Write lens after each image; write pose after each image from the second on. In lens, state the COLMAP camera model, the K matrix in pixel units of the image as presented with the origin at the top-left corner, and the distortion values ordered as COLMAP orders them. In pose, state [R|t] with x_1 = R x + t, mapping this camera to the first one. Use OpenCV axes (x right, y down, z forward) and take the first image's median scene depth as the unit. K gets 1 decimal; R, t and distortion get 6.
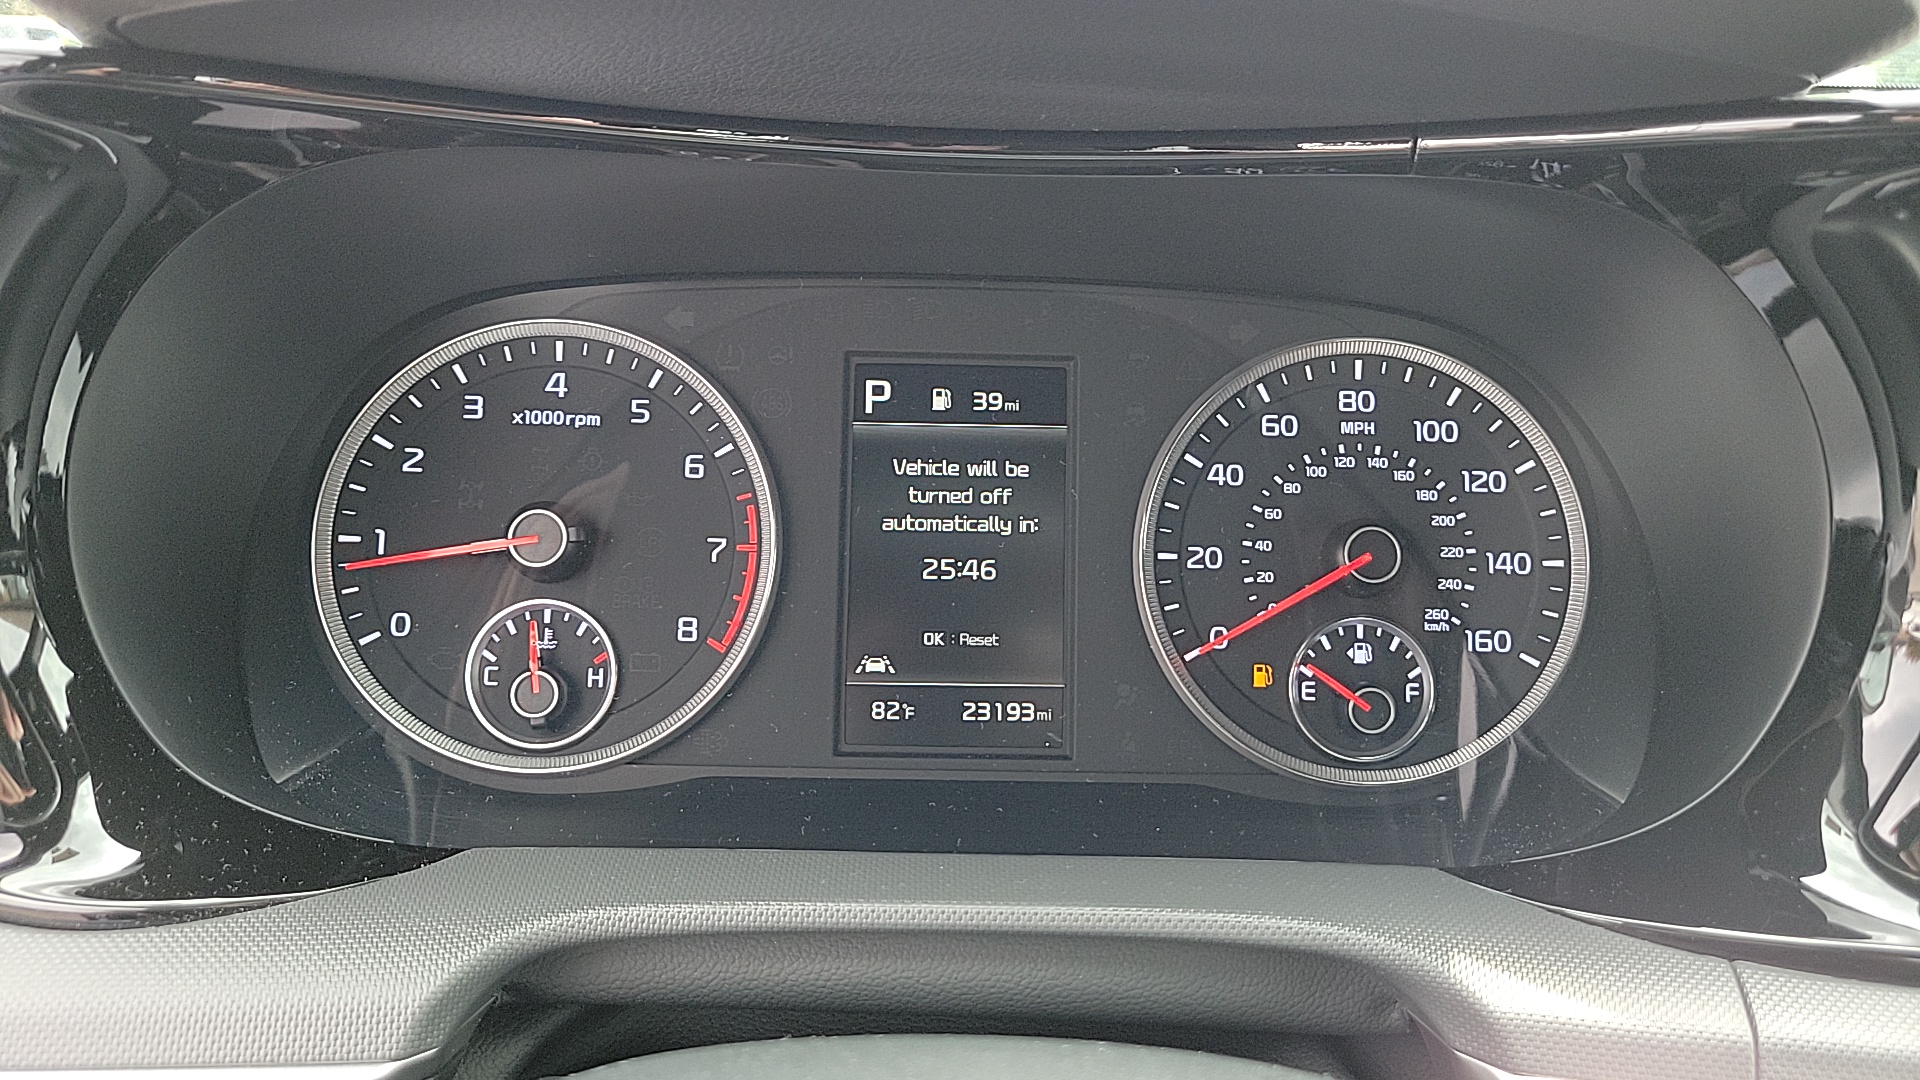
lens RADIAL K [[1580.6, 0, 985.8], [0, 1580.6, 509.8], [0, 0, 1]] dist [-0.003043, -0.001491]
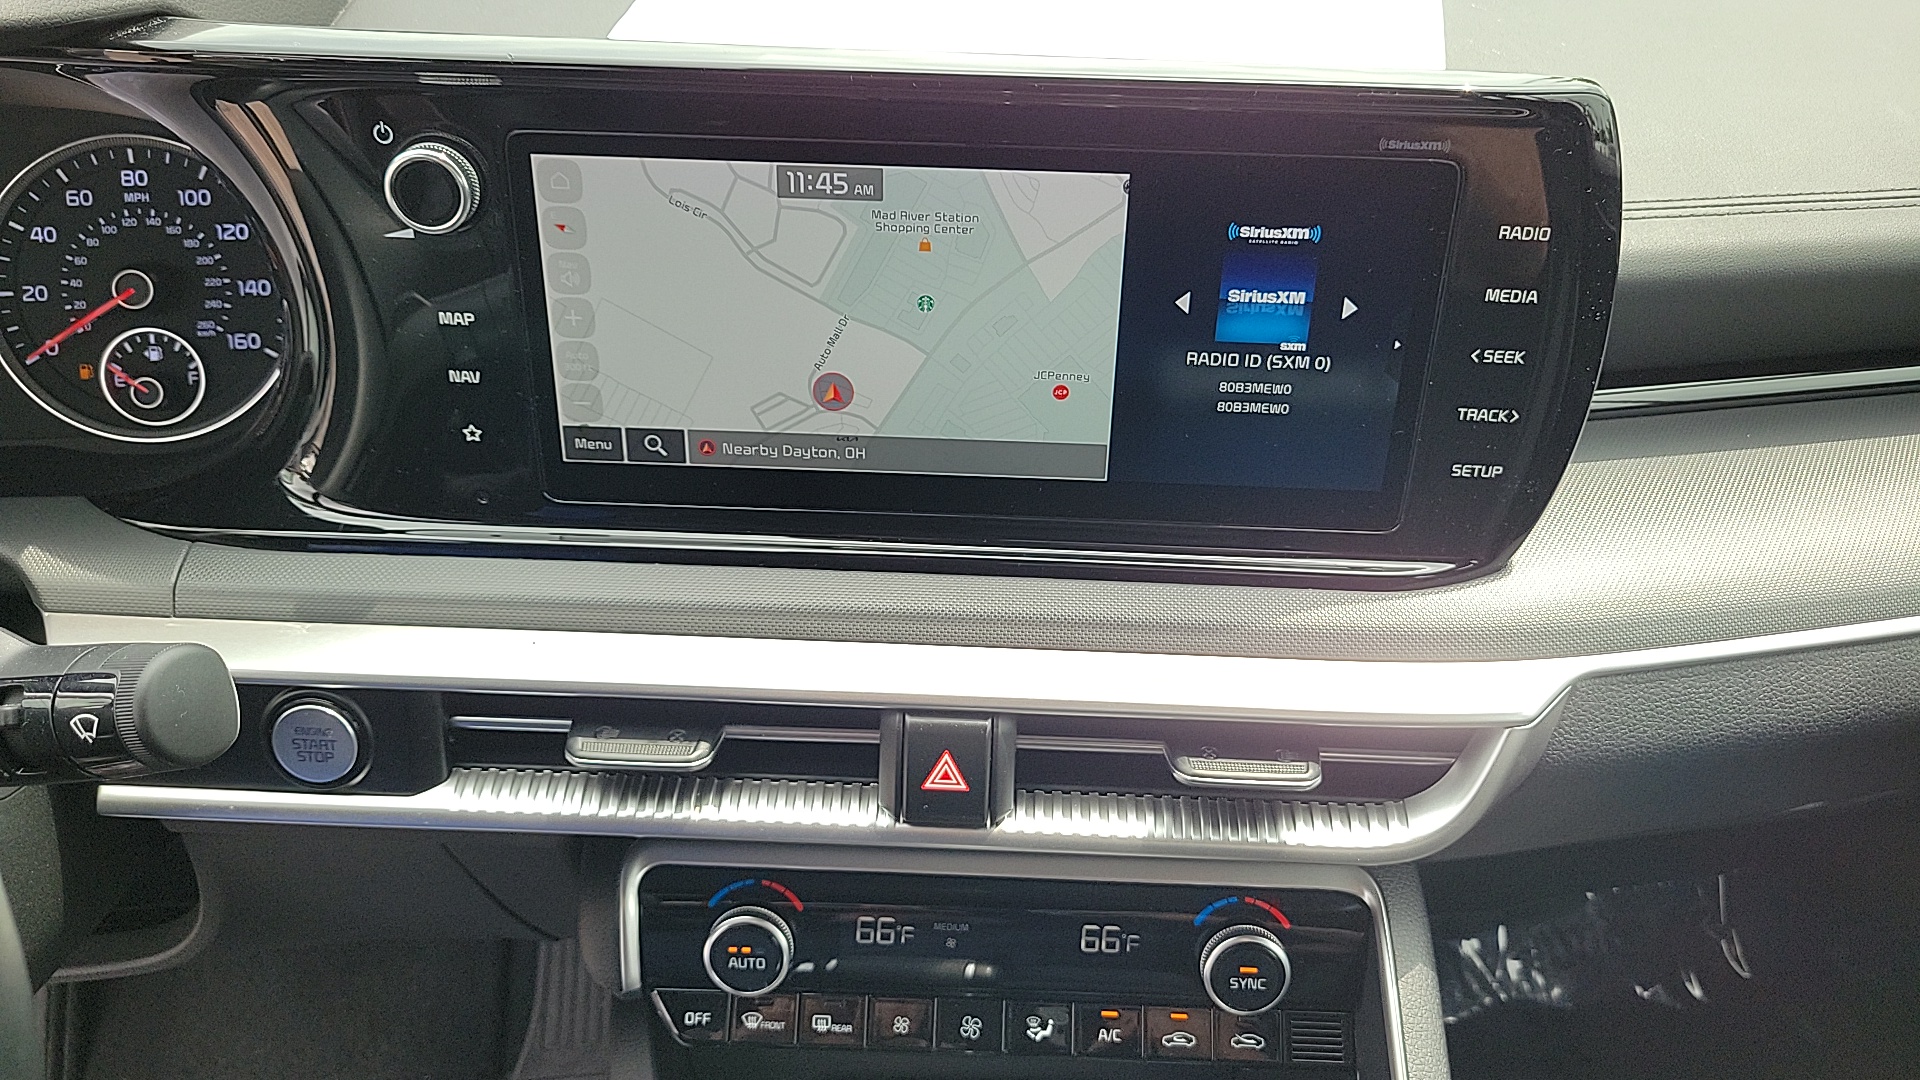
lens RADIAL K [[1465.2, 0, 963.6], [0, 1465.2, 523.4], [0, 0, 1]] dist [0.028377, -0.018380]
pose [[0.996131, -0.054471, 0.068960, 0.893292], [0.033466, 0.960732, 0.275453, -0.113673], [-0.081256, -0.272080, 0.958838, -0.445749]]
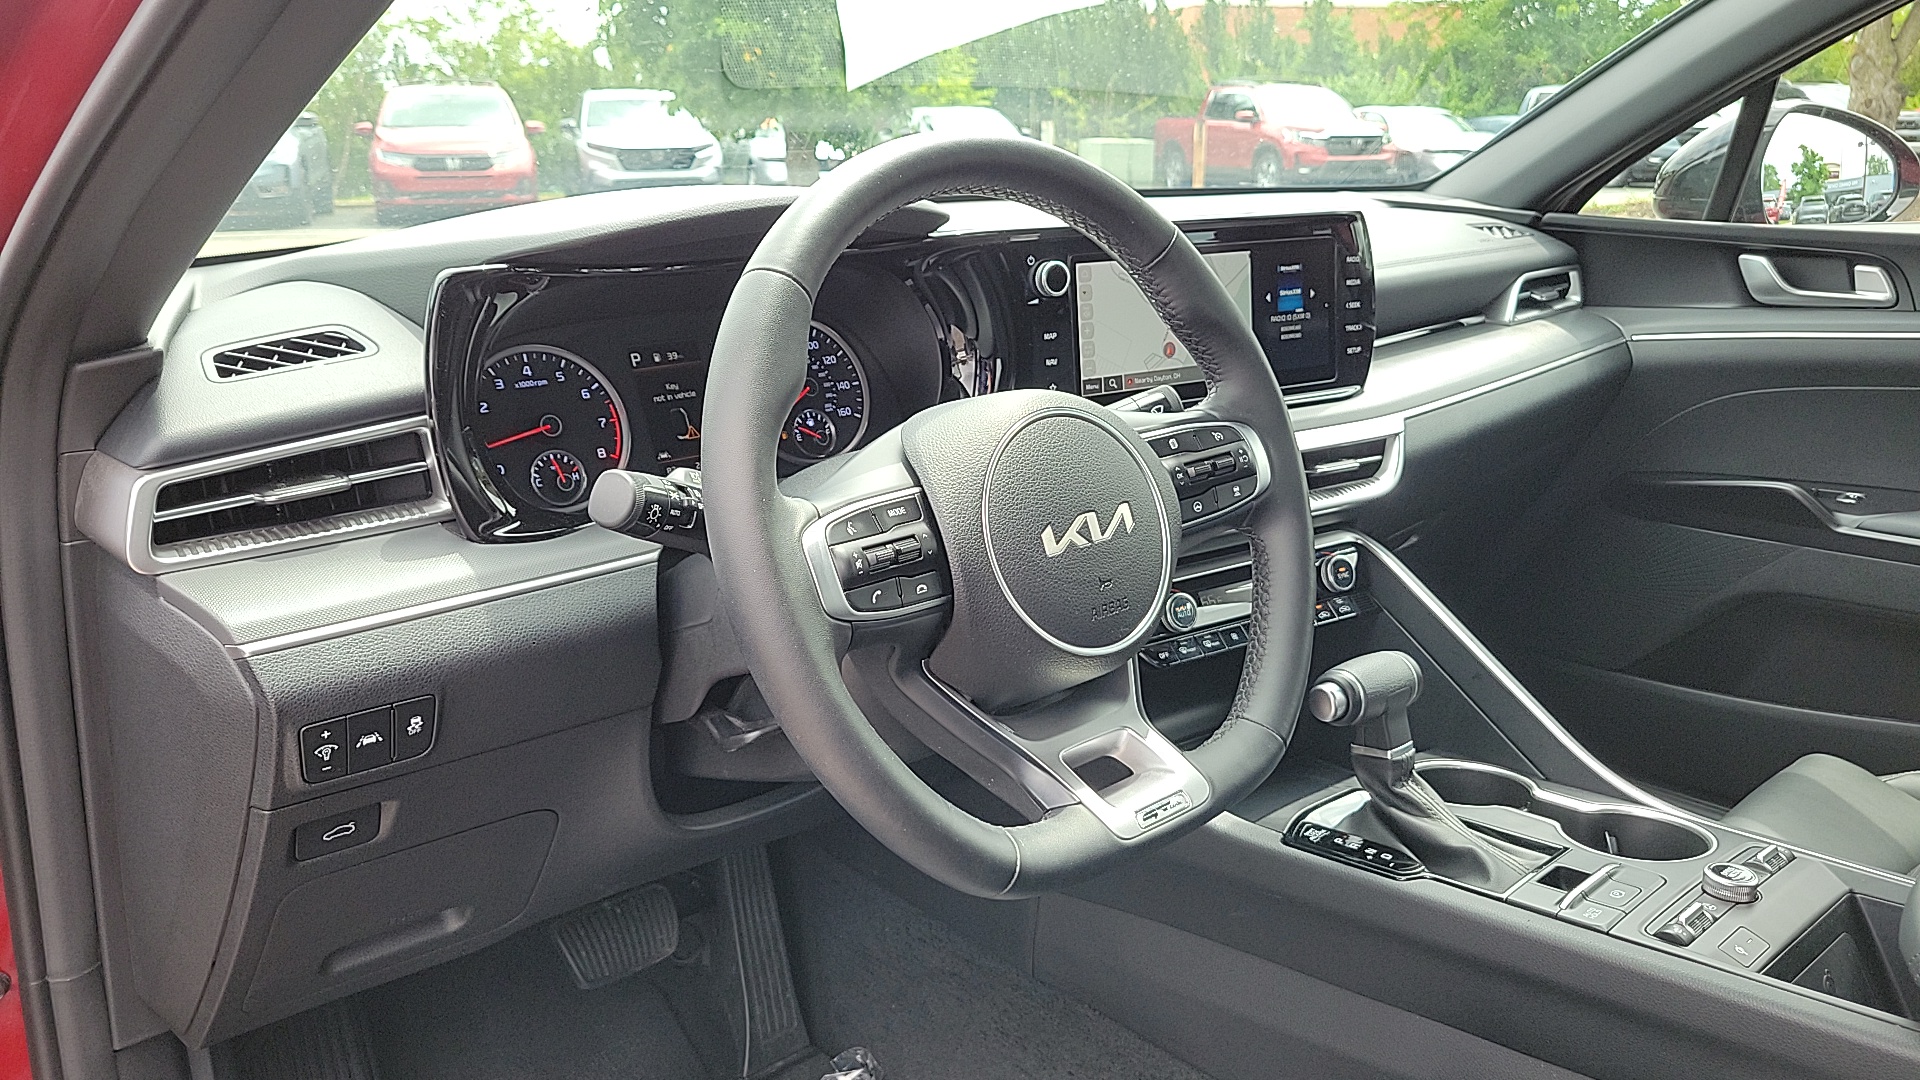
lens RADIAL K [[1465.2, 0, 938.4], [0, 1465.2, 533.0], [0, 0, 1]] dist [0.028377, -0.018380]
pose [[0.769081, -0.206242, 0.604962, -1.254854], [0.216096, 0.974674, 0.057563, 0.184103], [-0.601512, 0.086459, 0.794171, -1.267494]]
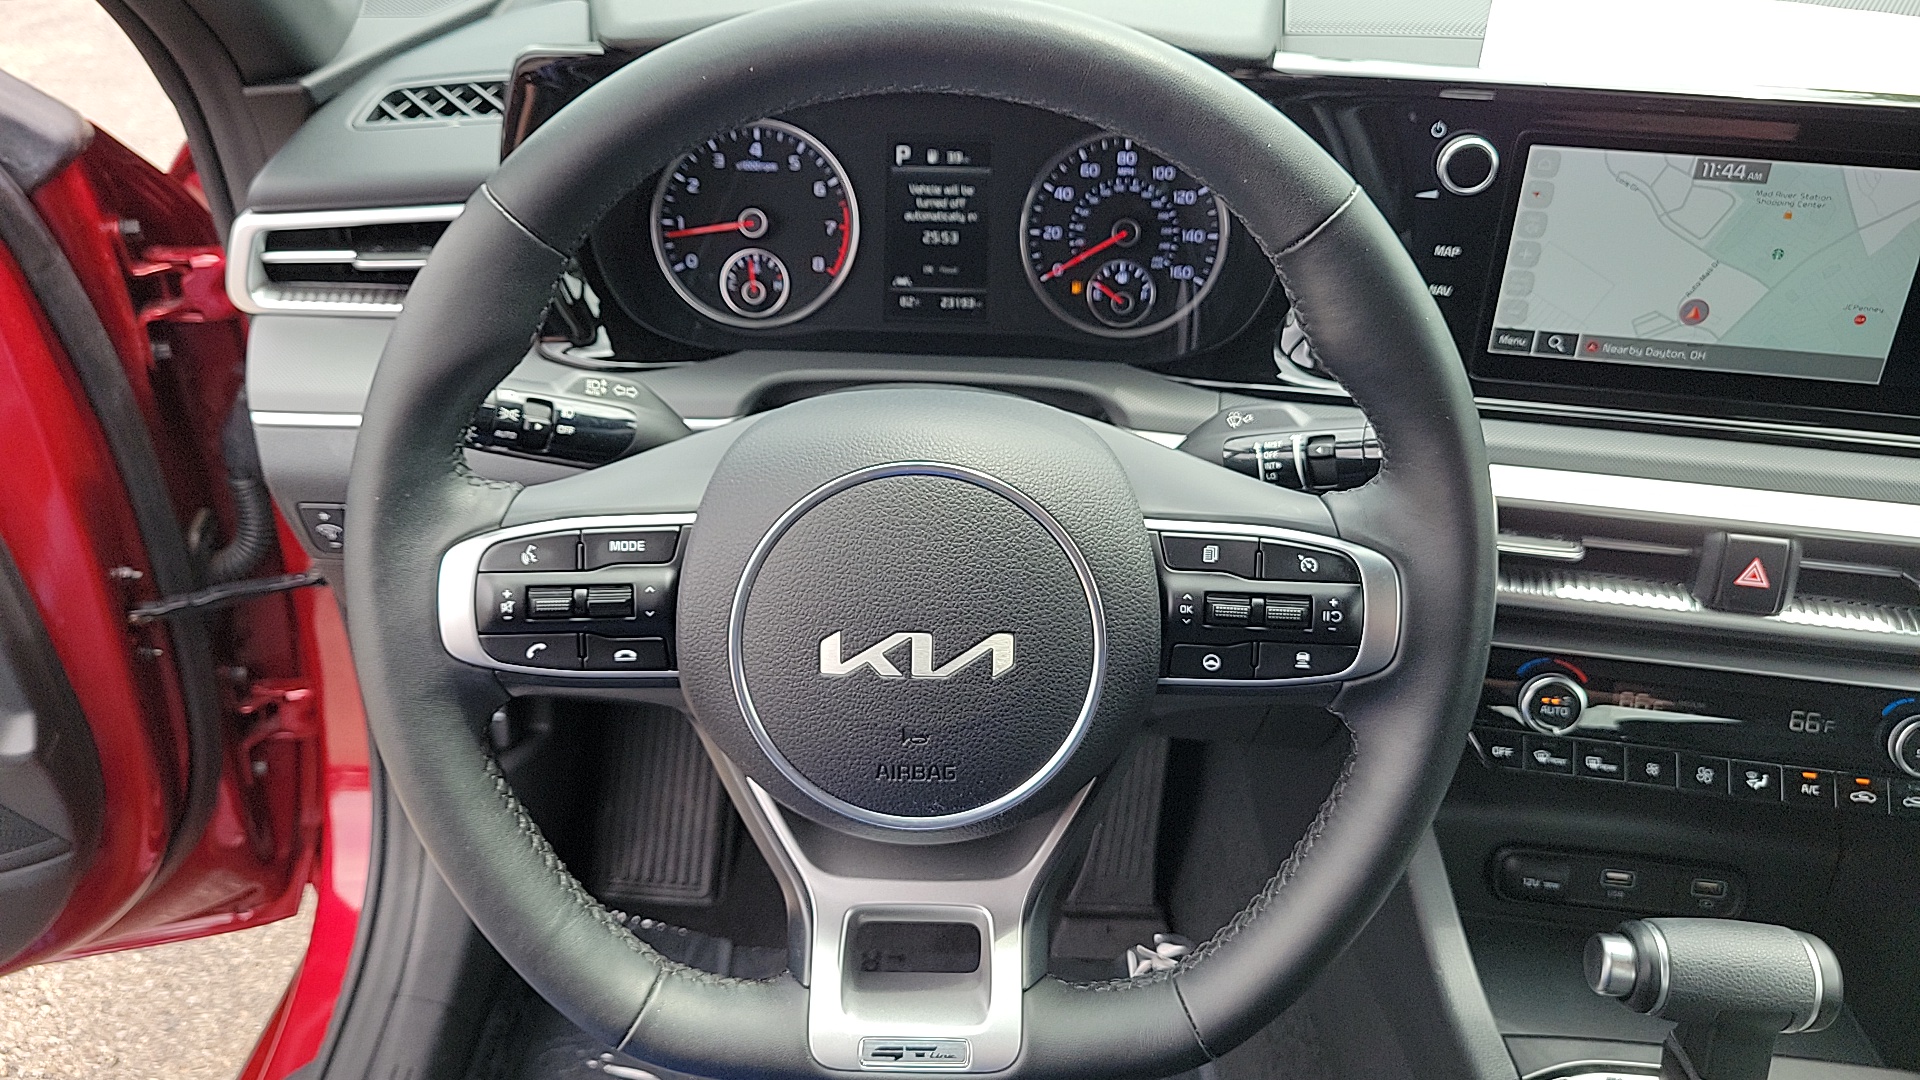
lens RADIAL K [[1465.2, 0, 942.0], [0, 1465.2, 528.8], [0, 0, 1]] dist [0.028377, -0.018380]
pose [[0.998763, 0.016554, -0.046898, 0.088037], [-0.004111, 0.967232, 0.253862, -0.088702], [0.049564, -0.253355, 0.966103, -1.076792]]
